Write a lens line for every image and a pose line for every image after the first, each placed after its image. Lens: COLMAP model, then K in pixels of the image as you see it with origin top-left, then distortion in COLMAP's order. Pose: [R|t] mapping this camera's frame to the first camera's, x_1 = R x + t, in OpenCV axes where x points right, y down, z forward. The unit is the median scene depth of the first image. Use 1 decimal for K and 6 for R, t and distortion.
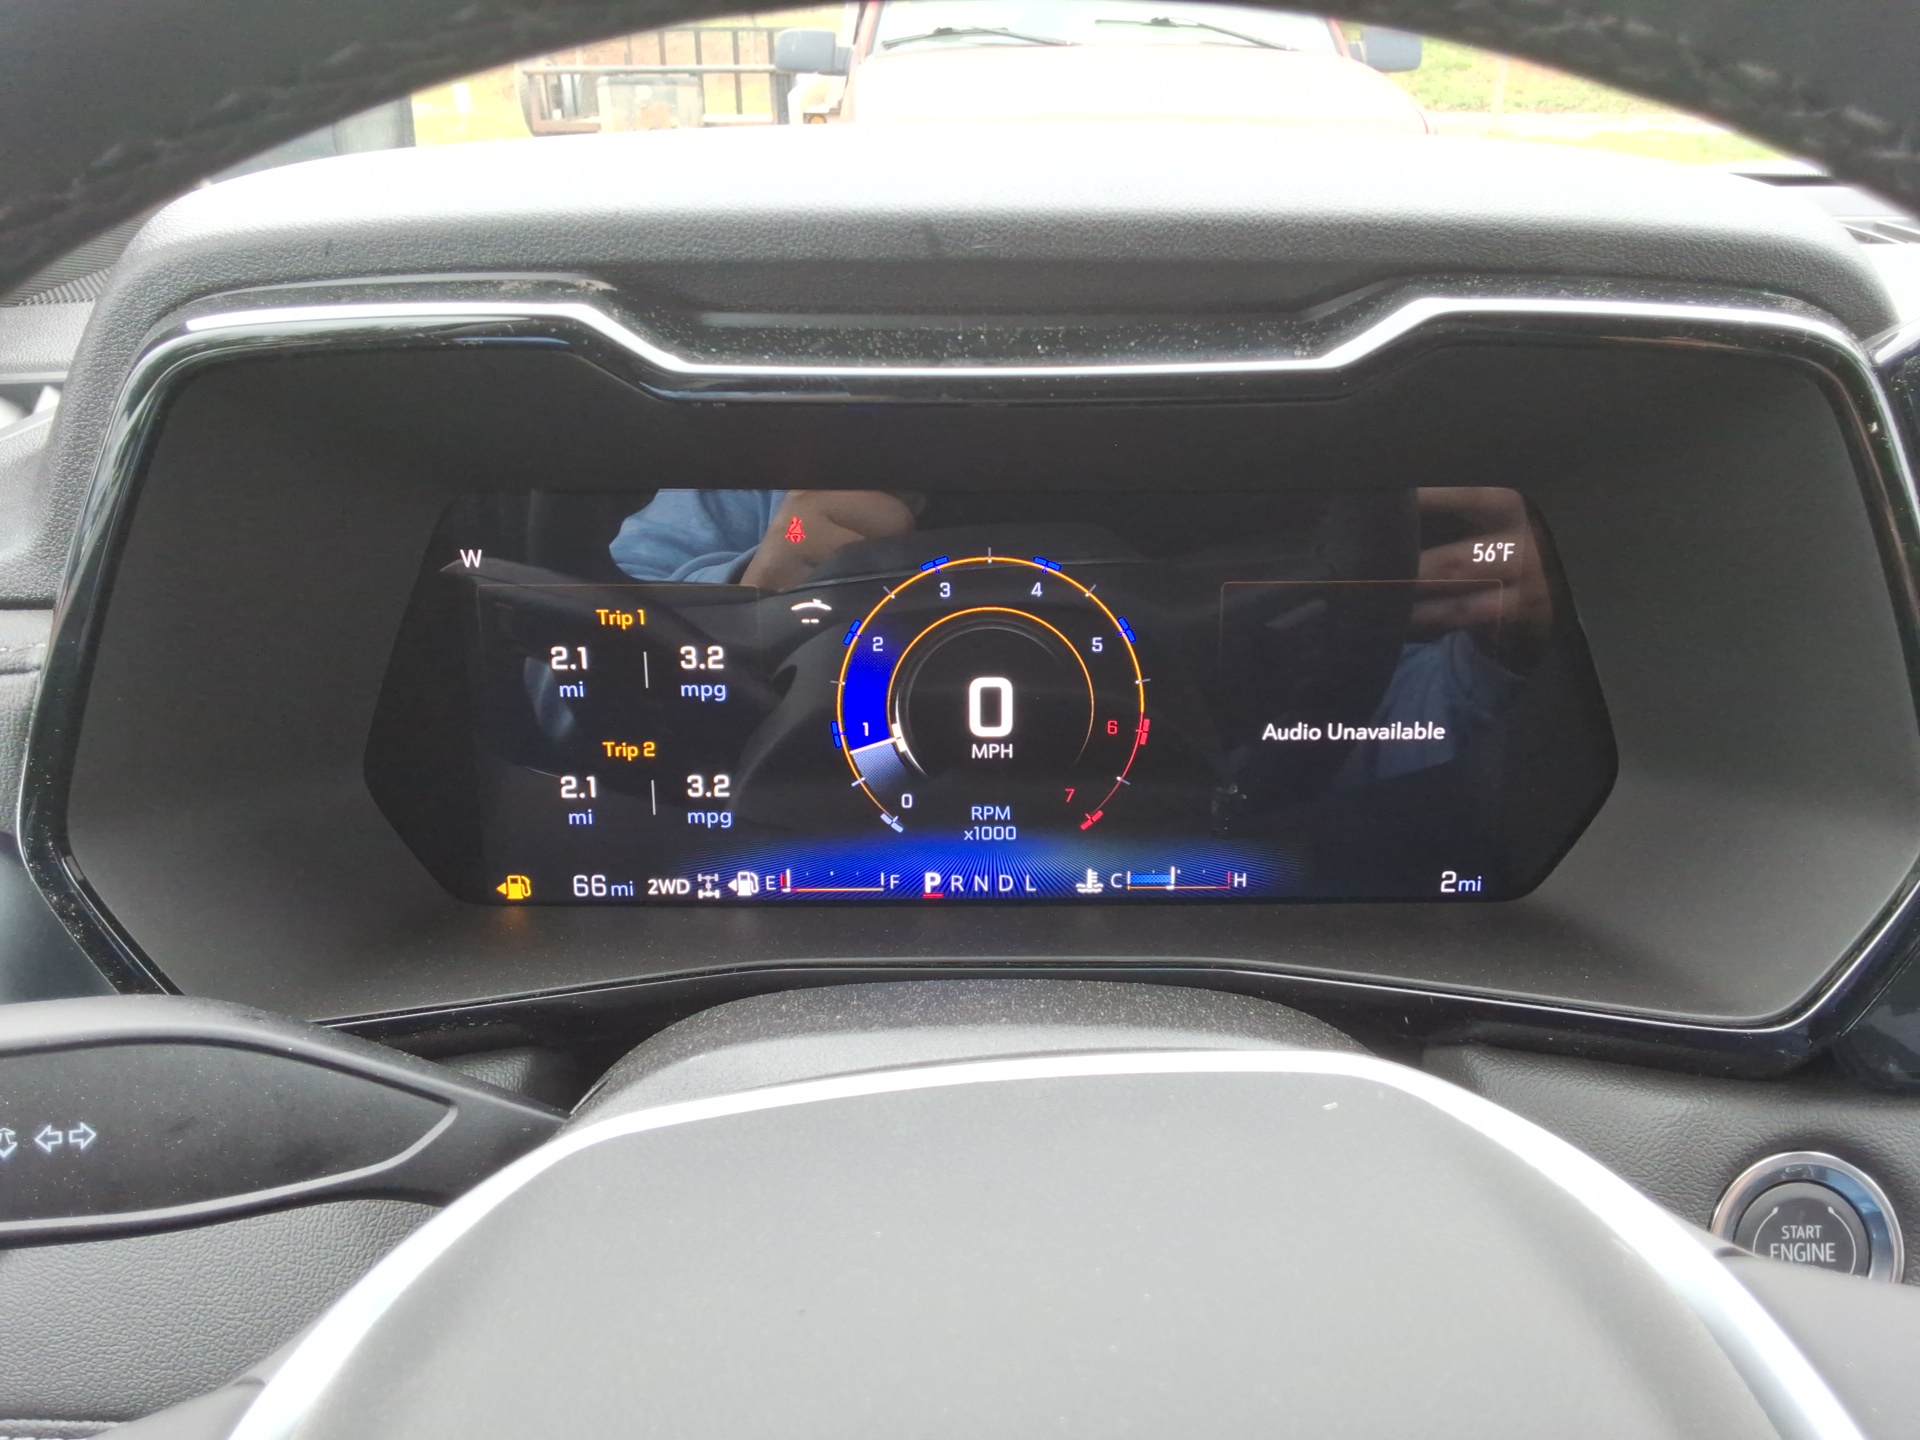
lens RADIAL K [[1539.8, 0, 960.0], [0, 1539.8, 720.0], [0, 0, 1]] dist [0.097645, -0.161824]
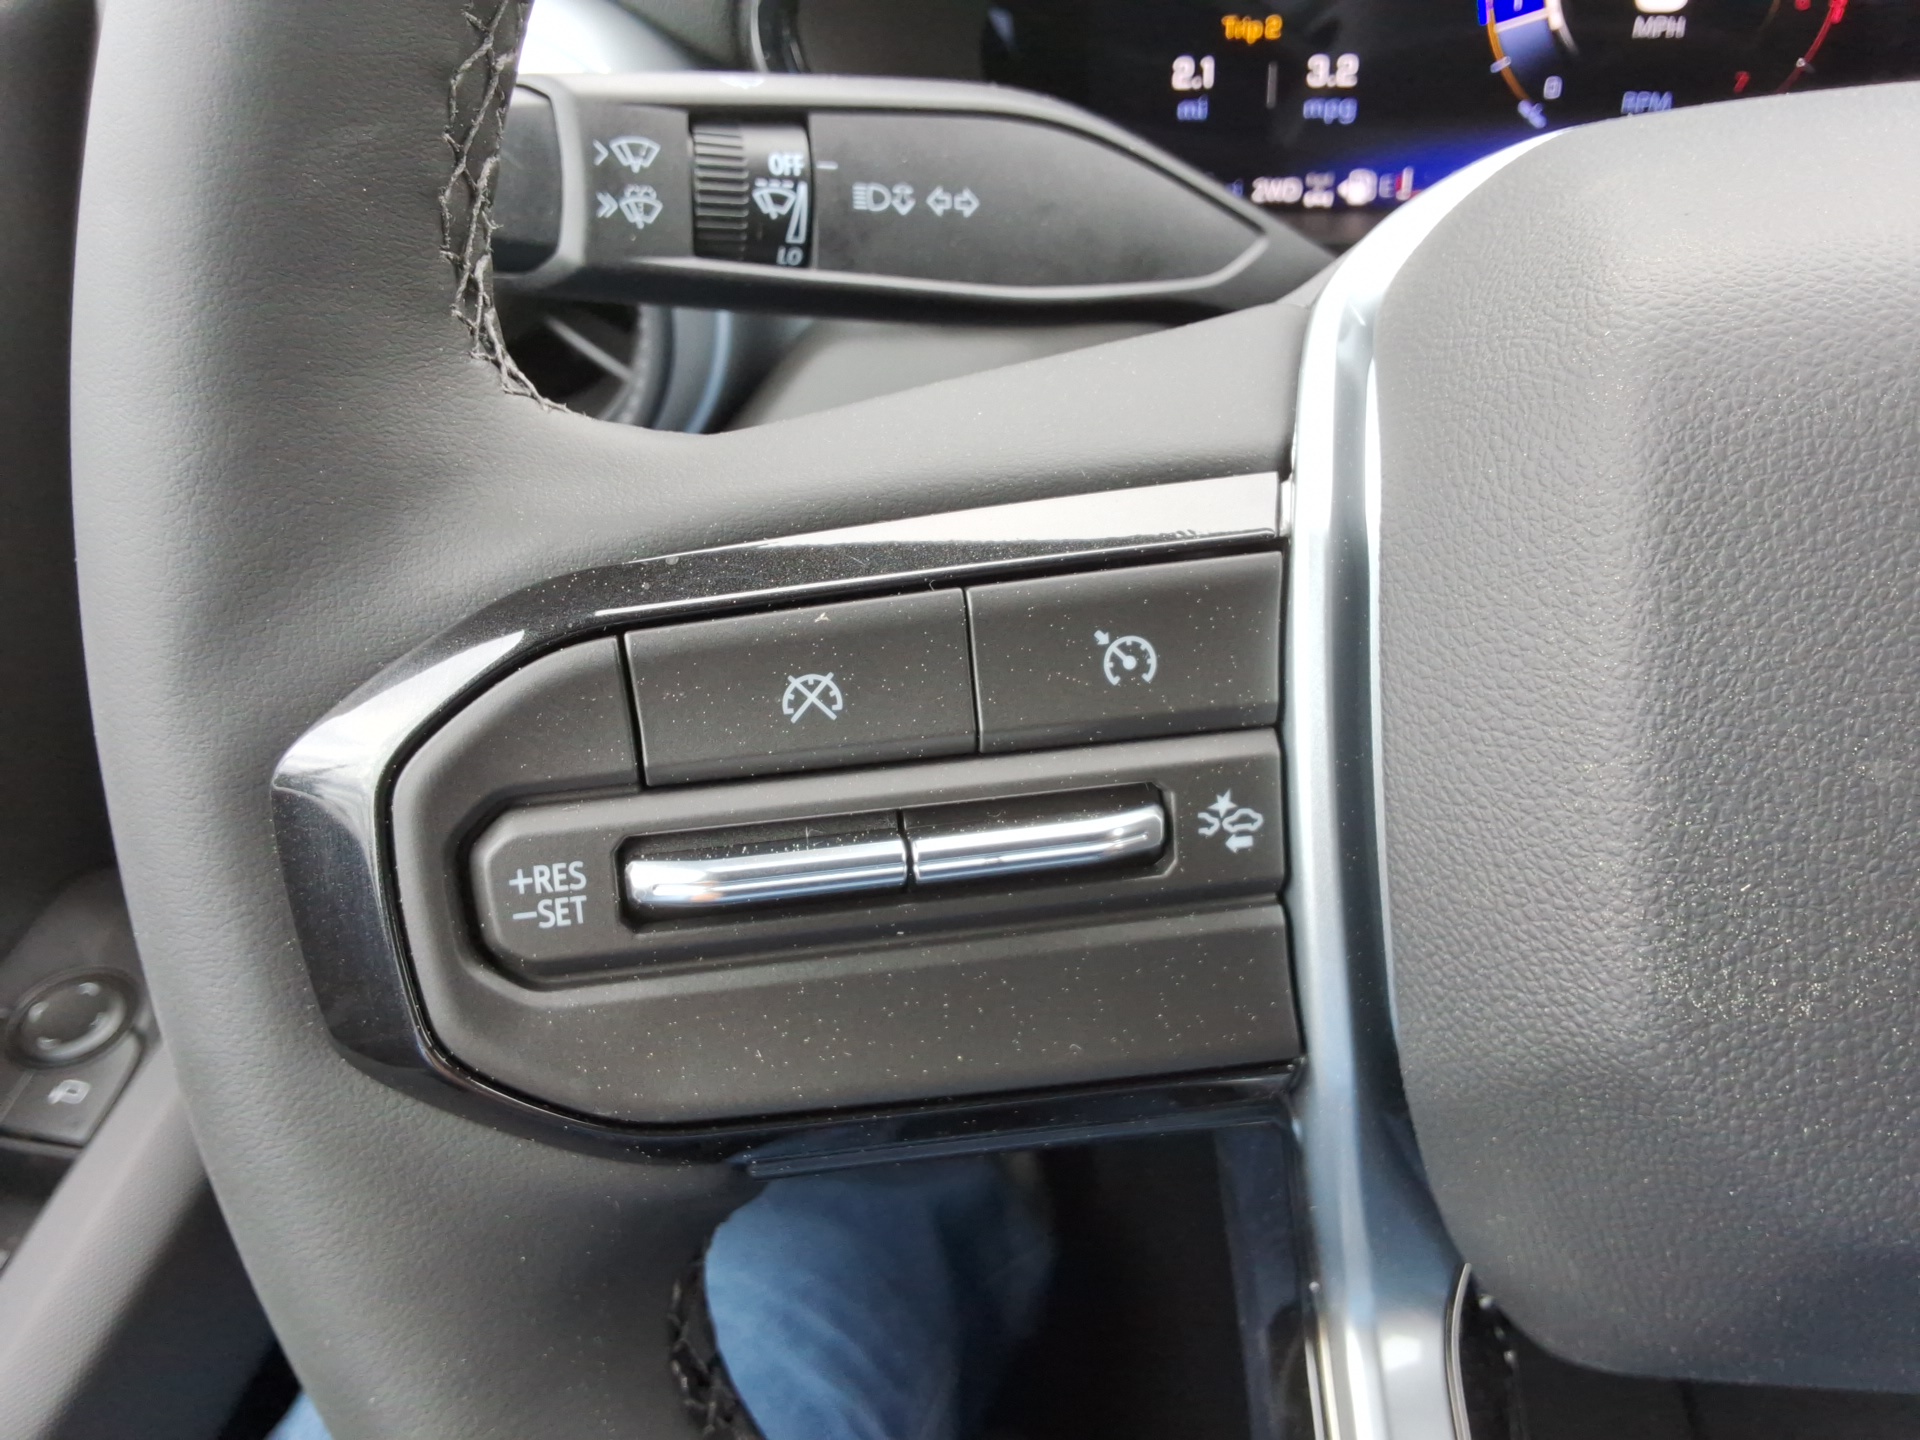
lens RADIAL K [[1582.0, 0, 962.5], [0, 1582.0, 688.2], [0, 0, 1]] dist [0.098780, 0.000850]
pose [[0.985819, 0.055433, -0.158395, -0.207742], [-0.017850, 0.973150, 0.229477, 0.185132], [0.166863, -0.223396, 0.960339, -0.052814]]
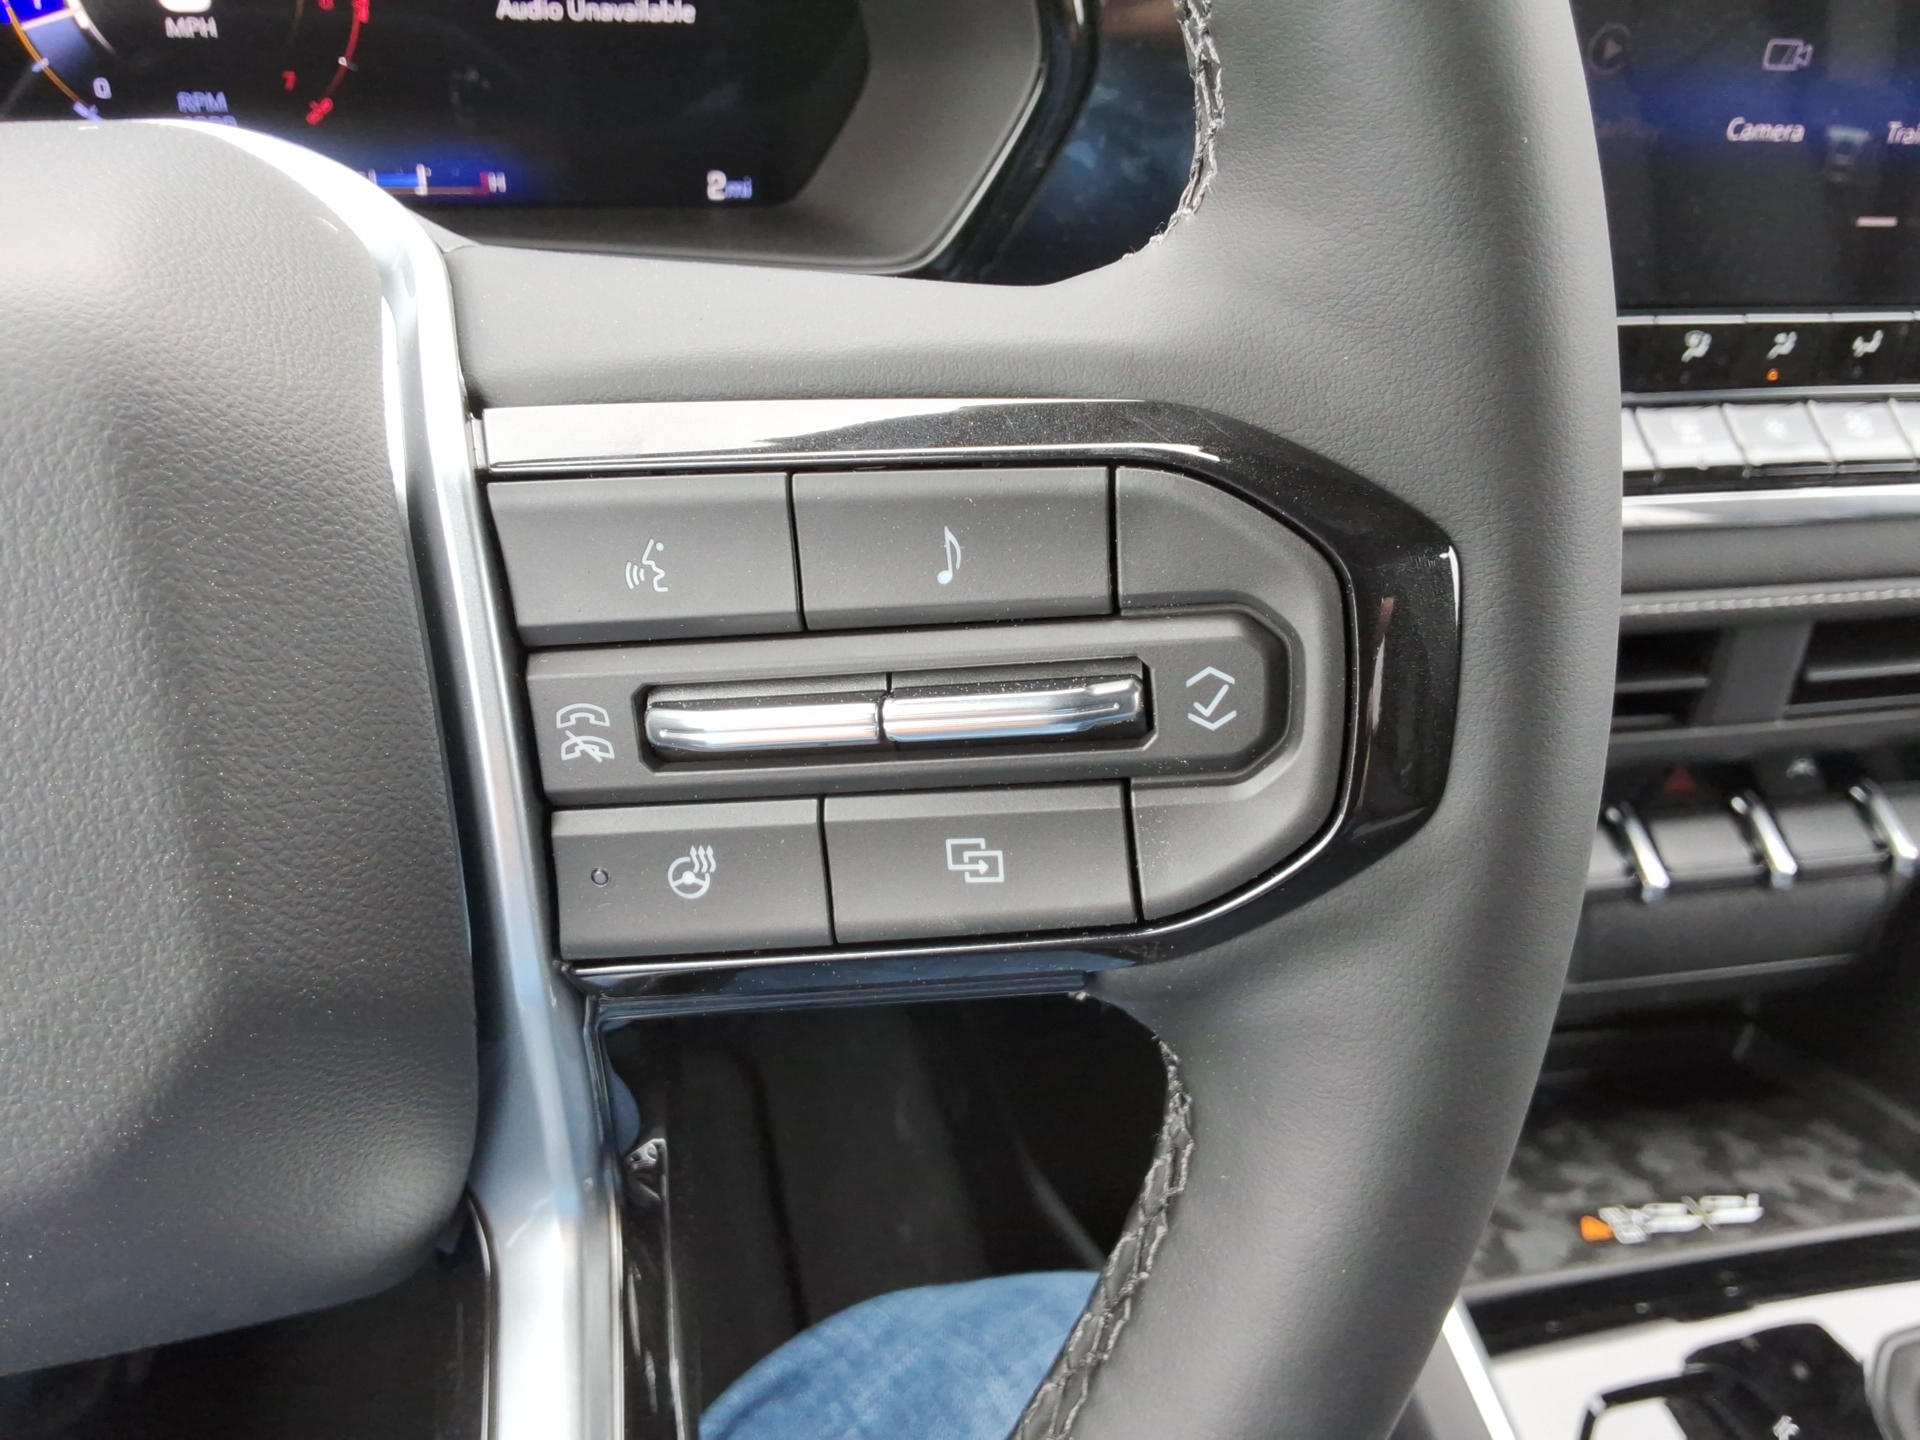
lens RADIAL K [[1572.0, 0, 961.5], [0, 1572.0, 694.5], [0, 0, 1]] dist [0.160676, -0.244489]
pose [[0.981835, -0.056491, 0.181131, 0.268531], [0.007300, 0.965188, 0.261454, 0.153042], [-0.189595, -0.255383, 0.948068, -0.067647]]
